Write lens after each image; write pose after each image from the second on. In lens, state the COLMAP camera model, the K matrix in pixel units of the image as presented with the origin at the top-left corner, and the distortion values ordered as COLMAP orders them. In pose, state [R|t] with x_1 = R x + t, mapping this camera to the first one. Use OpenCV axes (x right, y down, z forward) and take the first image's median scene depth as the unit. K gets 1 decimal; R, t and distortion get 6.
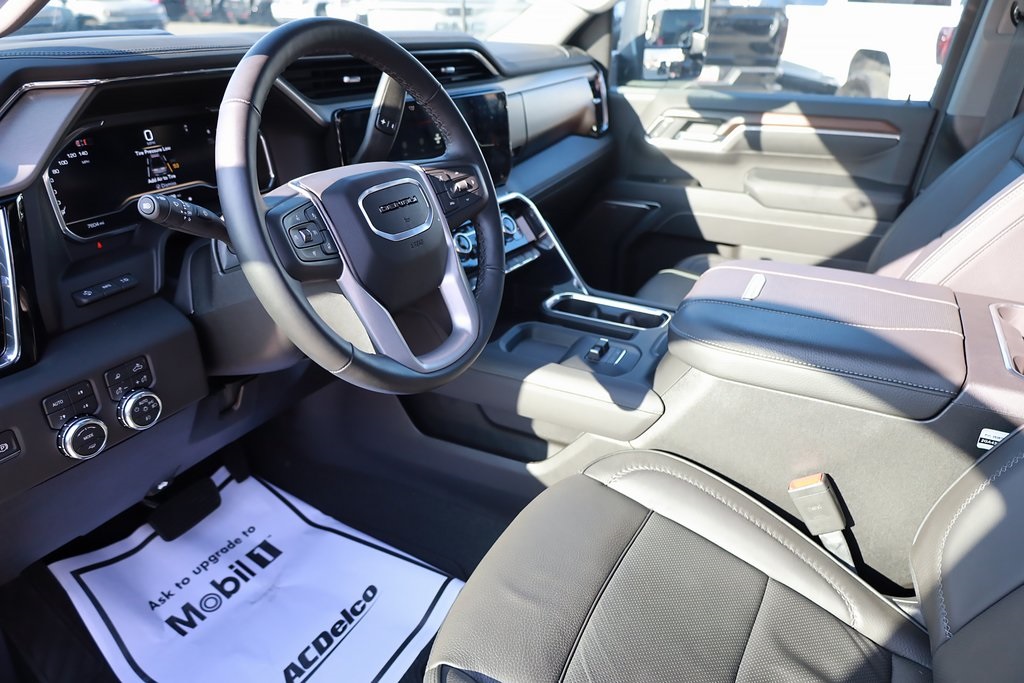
lens RADIAL K [[704.8, 0, 498.5], [0, 704.8, 333.4], [0, 0, 1]] dist [-0.014563, 0.004884]
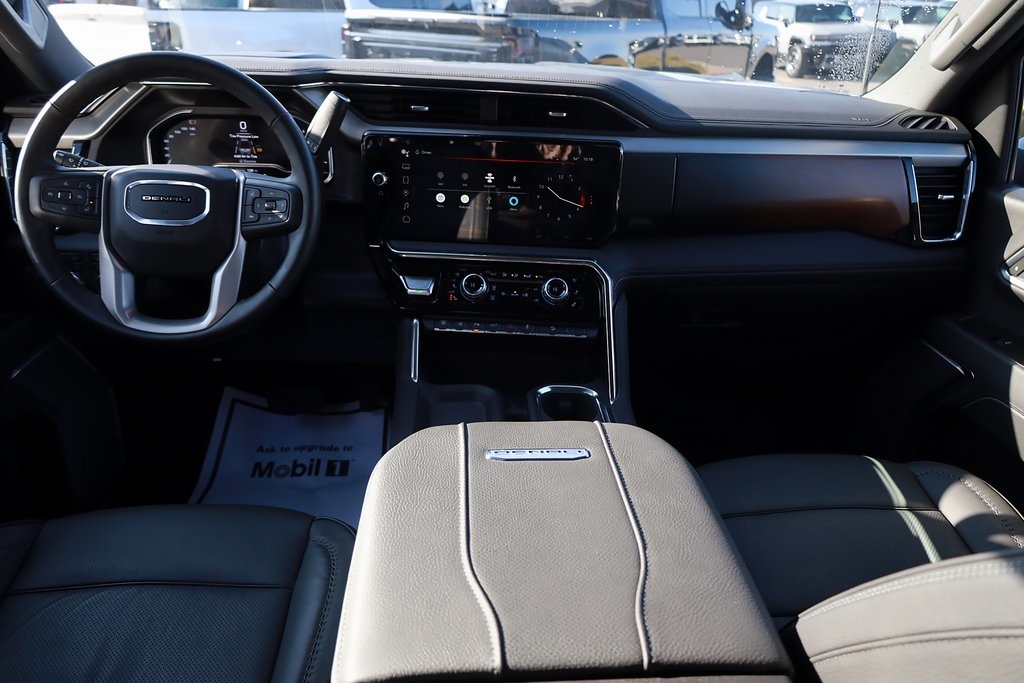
lens RADIAL K [[704.8, 0, 517.5], [0, 704.8, 342.9], [0, 0, 1]] dist [-0.014563, 0.004884]
pose [[0.525554, 0.373246, -0.764513, 0.837746], [-0.384582, 0.905796, 0.177847, -0.277190], [0.758874, 0.200550, 0.619588, 0.495104]]
